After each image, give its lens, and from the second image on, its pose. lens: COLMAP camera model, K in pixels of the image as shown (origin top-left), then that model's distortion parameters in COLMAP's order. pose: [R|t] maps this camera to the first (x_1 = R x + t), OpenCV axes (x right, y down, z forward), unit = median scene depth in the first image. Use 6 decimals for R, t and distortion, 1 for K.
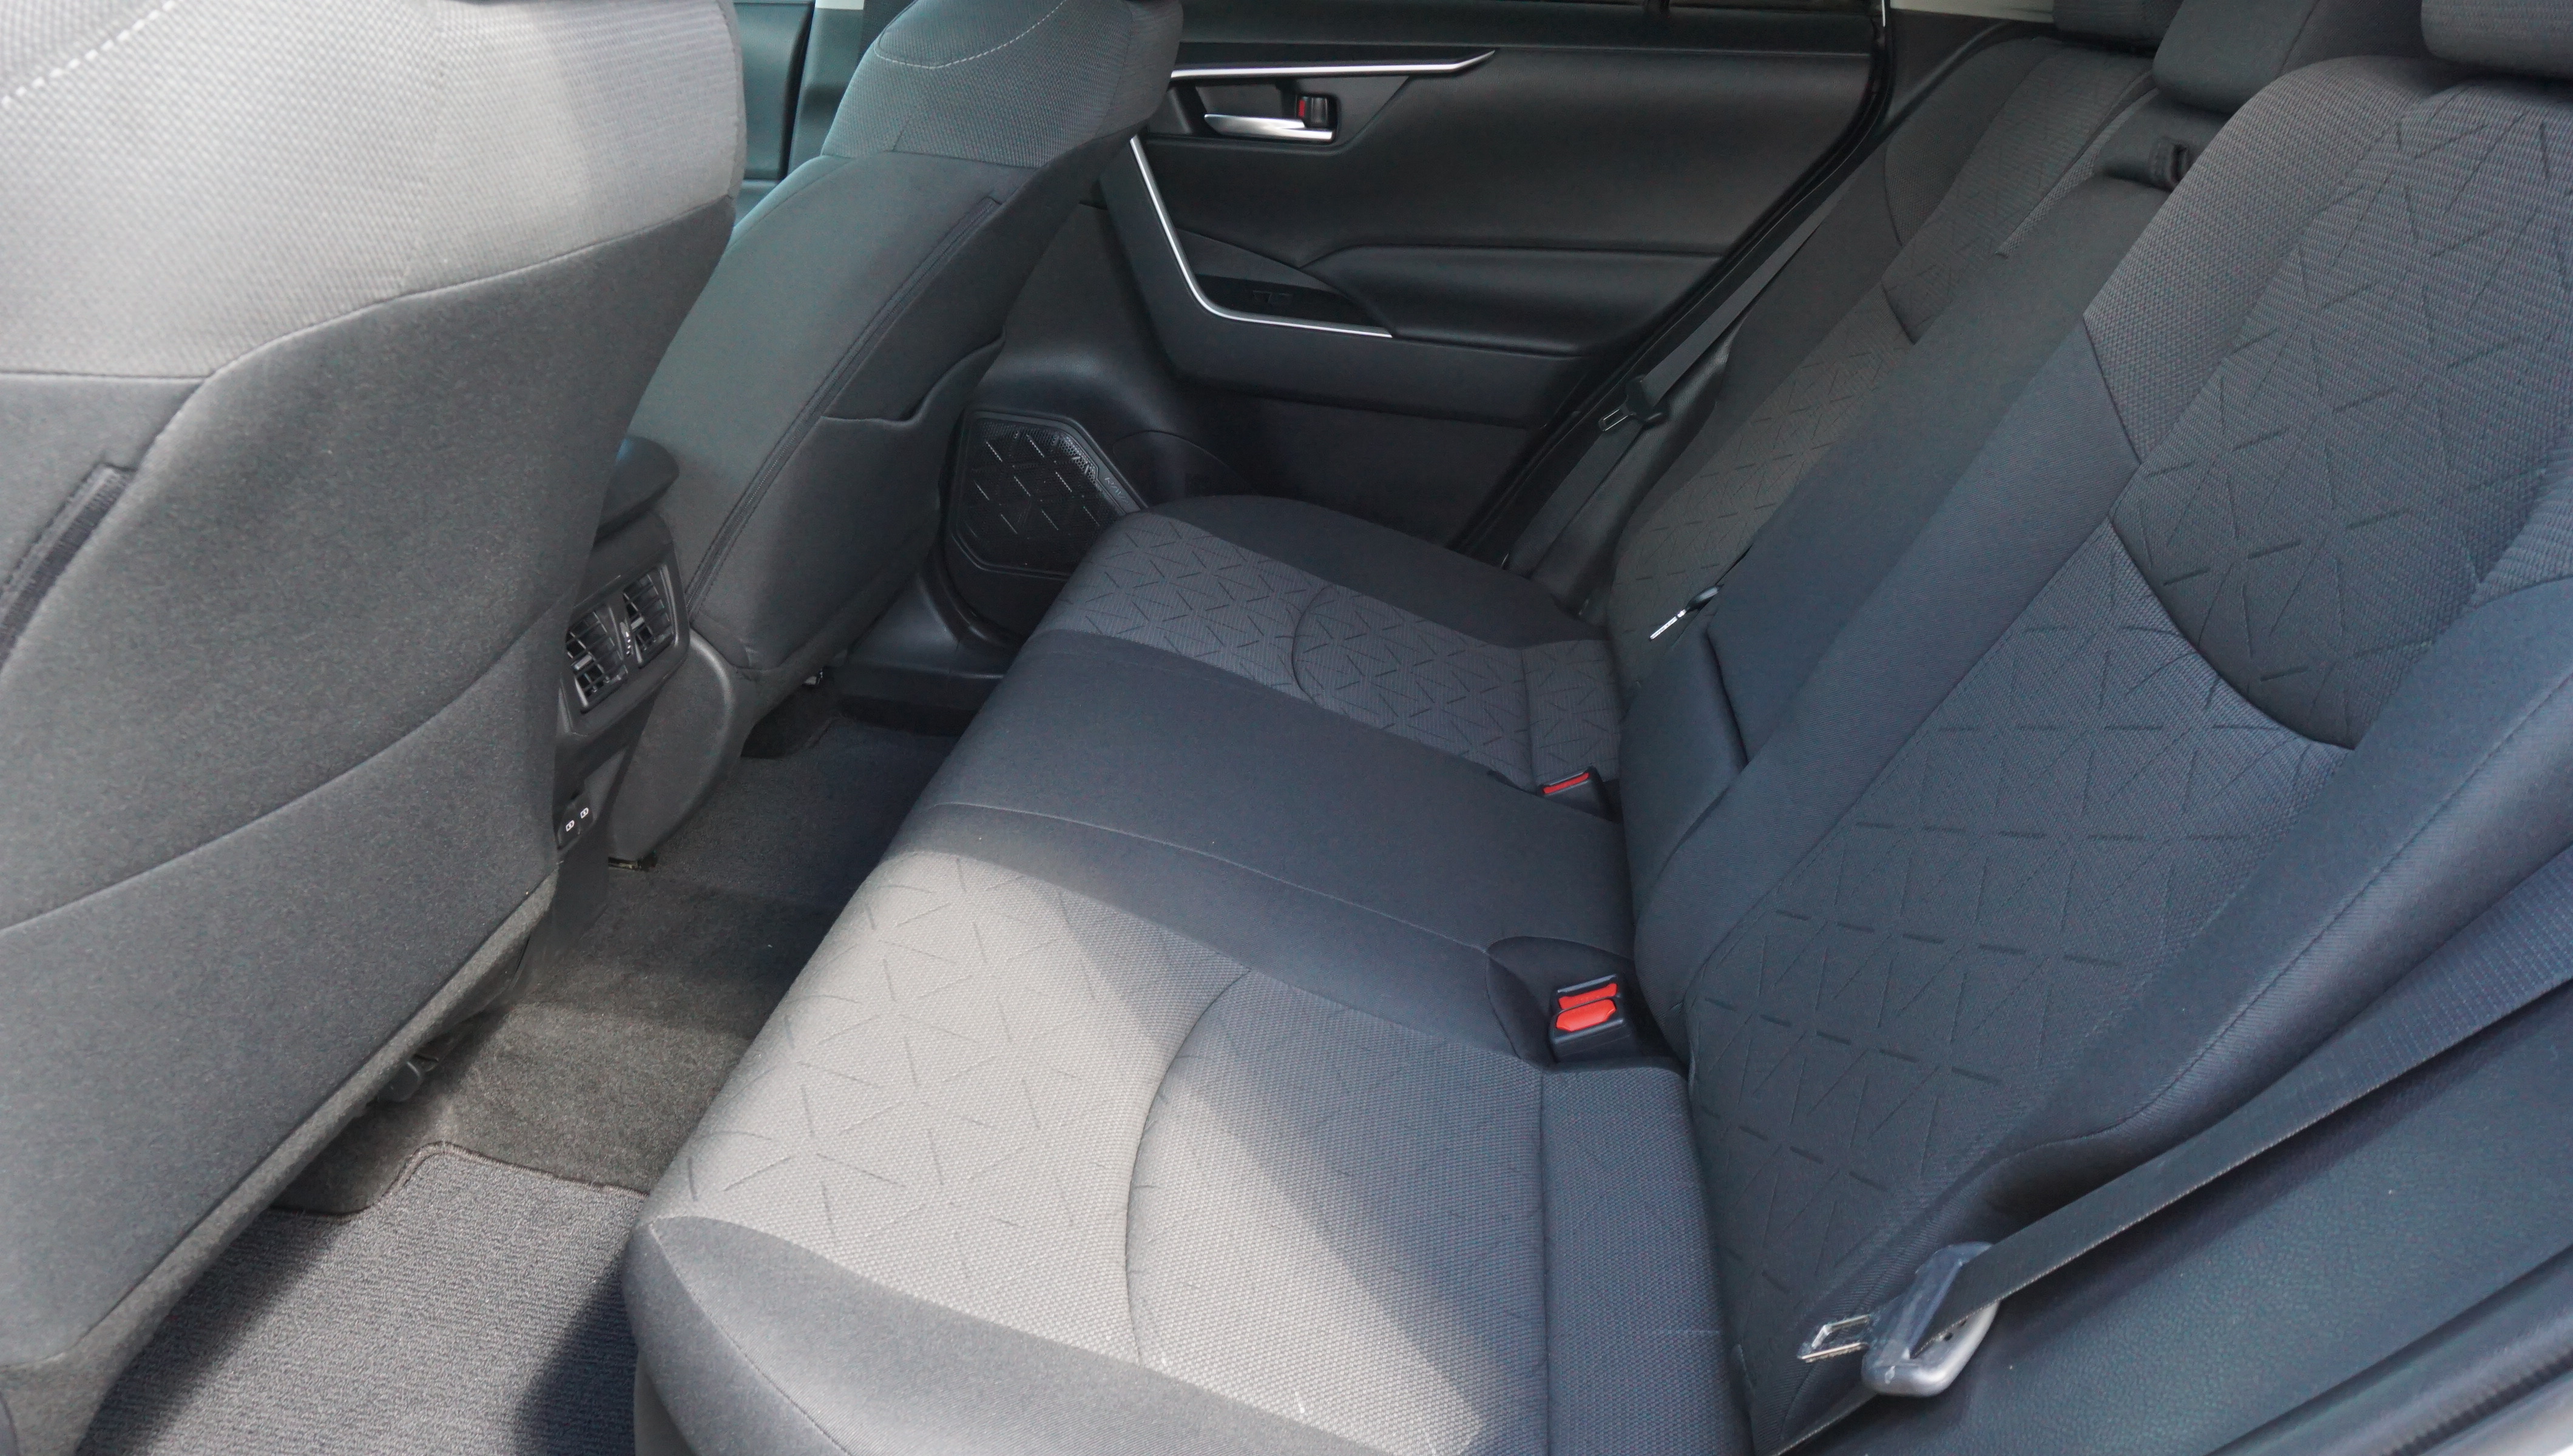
lens RADIAL K [[1805.8, 0, 1286.5], [0, 1805.8, 728.0], [0, 0, 1]] dist [-0.035732, 0.037212]
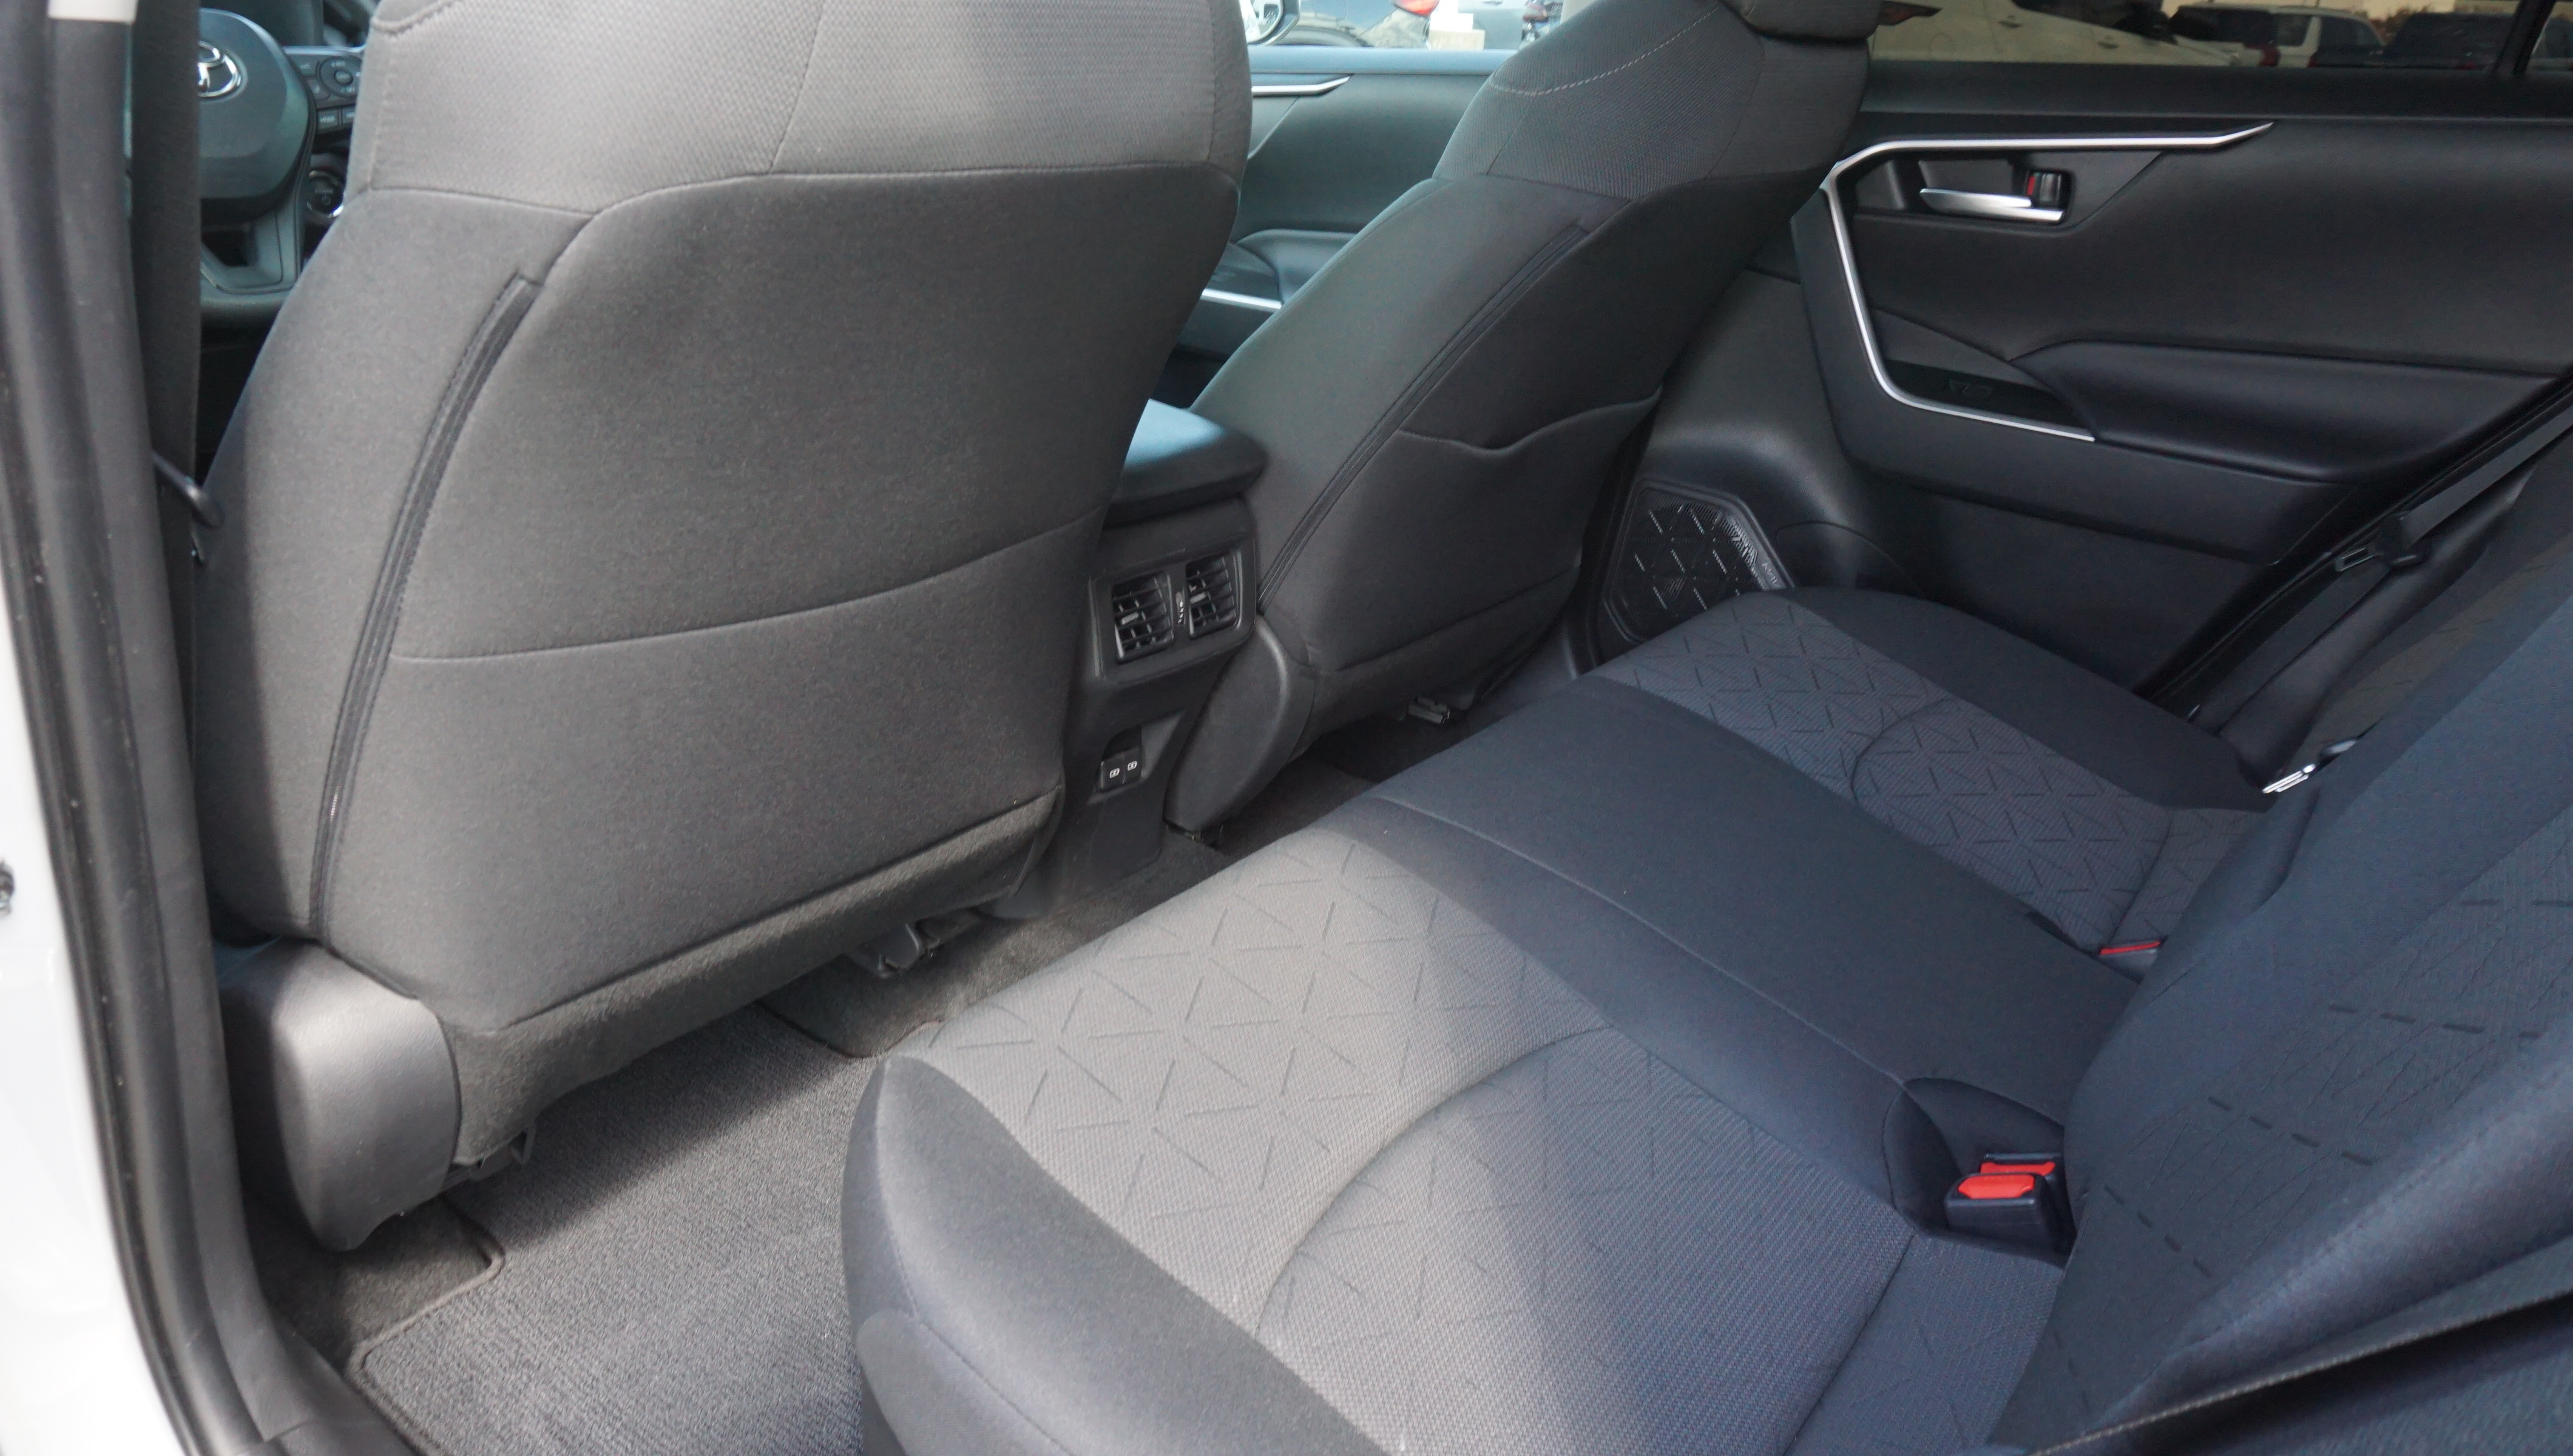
lens RADIAL K [[1805.8, 0, 1286.5], [0, 1805.8, 728.0], [0, 0, 1]] dist [-0.035732, 0.037212]
pose [[0.860032, 0.166794, -0.482208, 0.209660], [-0.208951, 0.977313, -0.034622, 0.042537], [0.465494, 0.130534, 0.875372, 0.082178]]
